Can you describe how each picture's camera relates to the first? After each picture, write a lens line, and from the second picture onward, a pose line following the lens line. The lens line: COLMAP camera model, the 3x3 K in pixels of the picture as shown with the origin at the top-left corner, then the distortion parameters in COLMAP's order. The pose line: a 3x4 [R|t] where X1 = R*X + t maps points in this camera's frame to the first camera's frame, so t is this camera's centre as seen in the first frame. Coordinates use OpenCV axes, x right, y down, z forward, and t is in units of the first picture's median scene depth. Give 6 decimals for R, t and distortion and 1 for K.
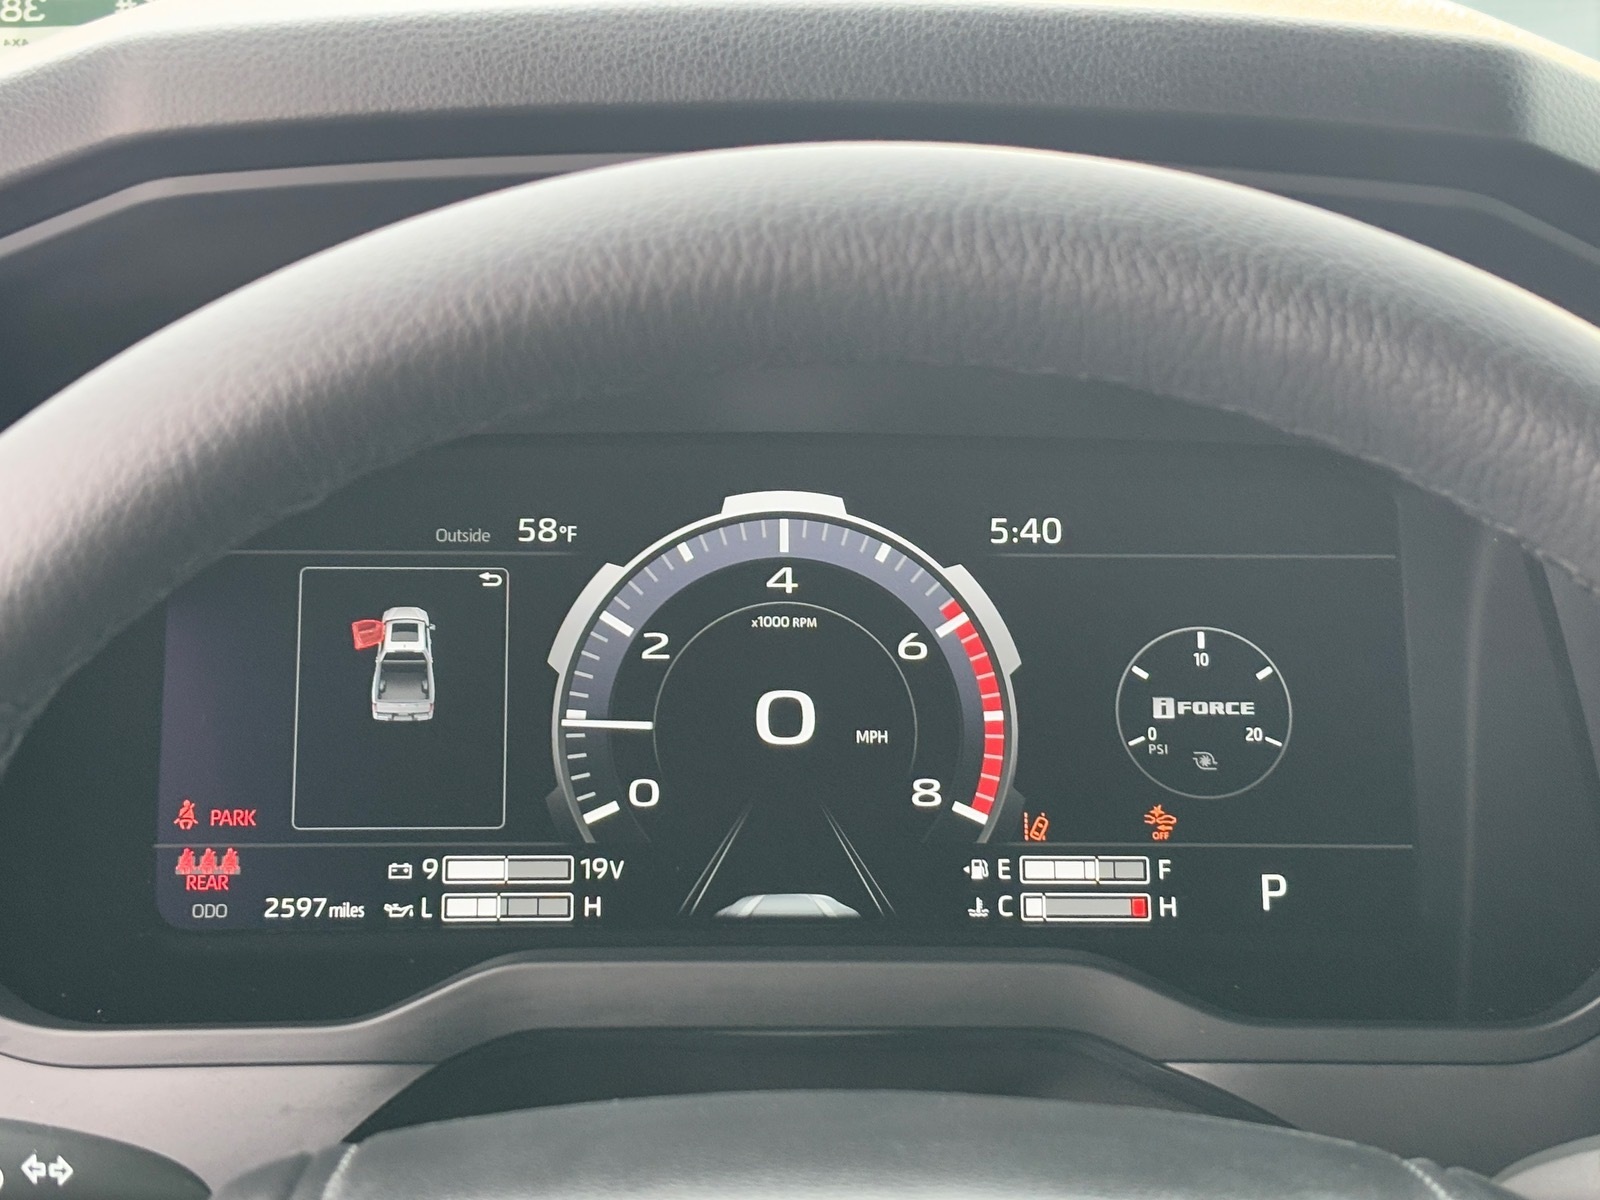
lens RADIAL K [[2997.9, 0, 770.5], [0, 2997.9, 559.1], [0, 0, 1]] dist [0.180183, -0.018246]
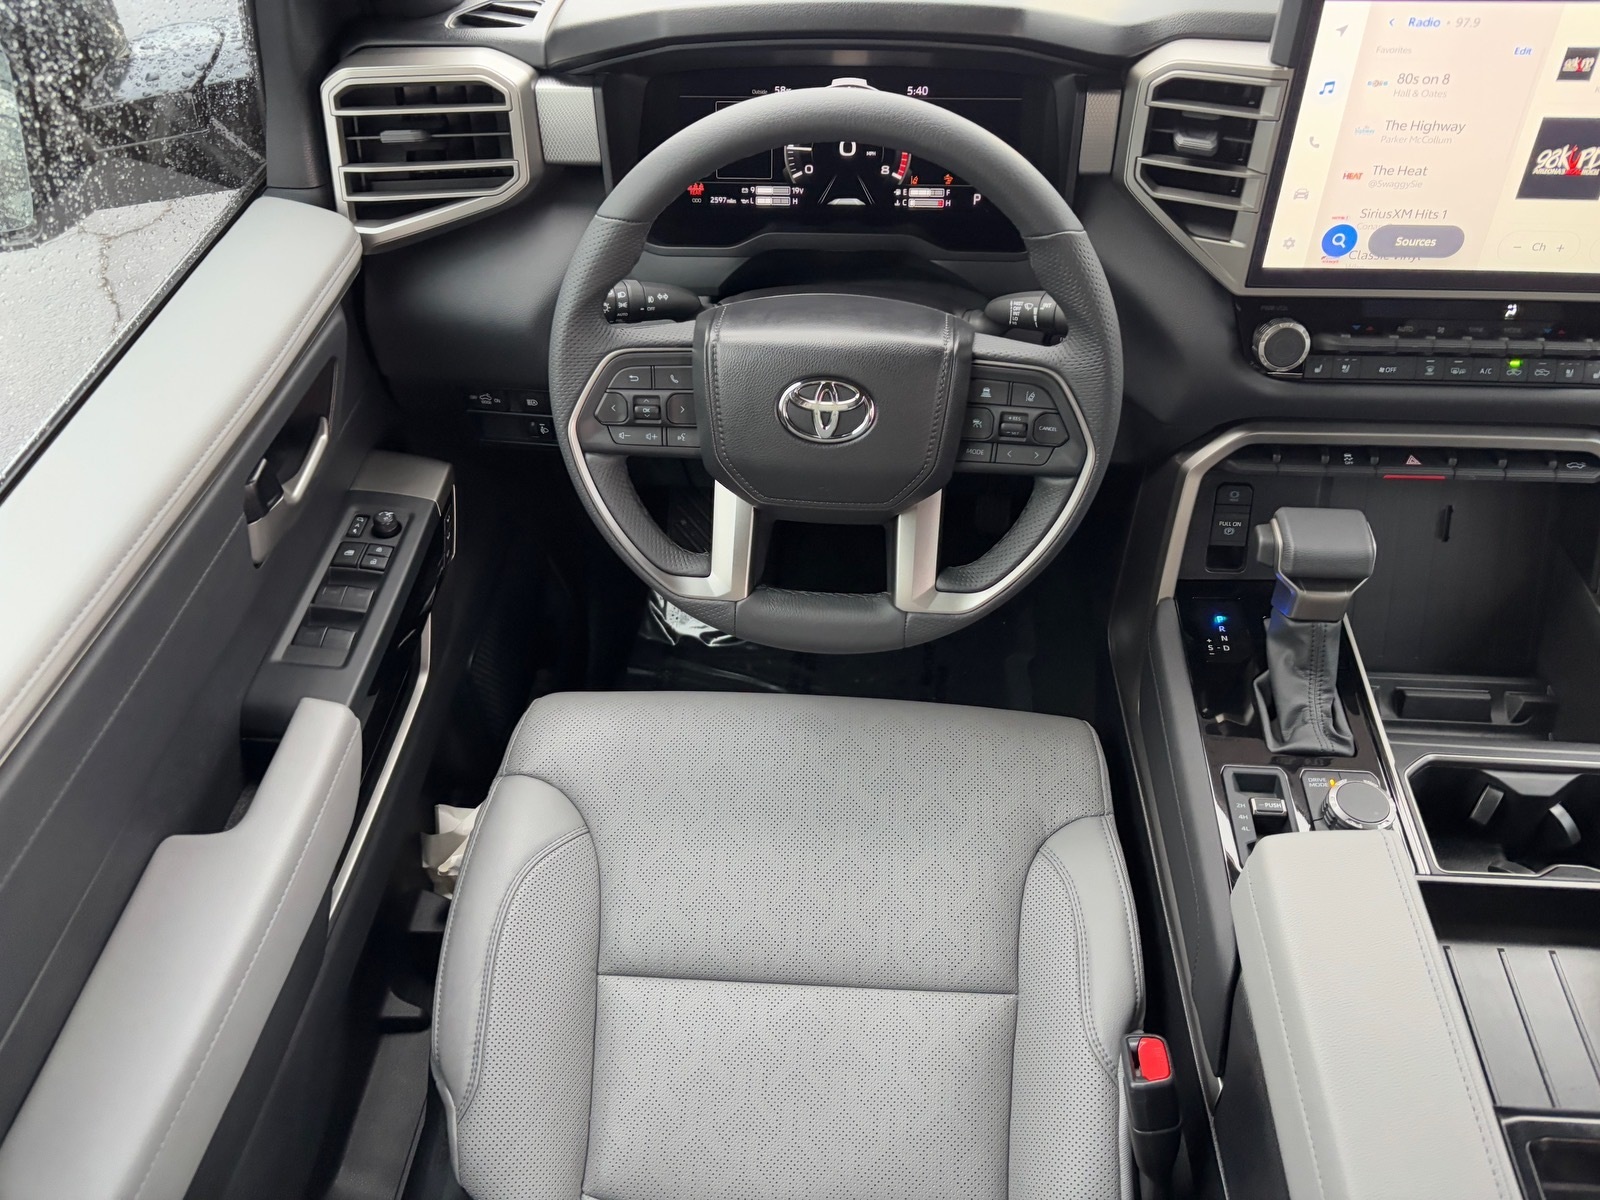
lens RADIAL K [[1213.5, 0, 793.4], [0, 1213.5, 603.8], [0, 0, 1]] dist [0.049756, -0.065760]
pose [[0.992699, 0.057461, -0.106053, 0.129649], [0.011469, 0.830288, 0.557216, -0.316262], [0.120073, -0.554364, 0.823567, -0.543740]]
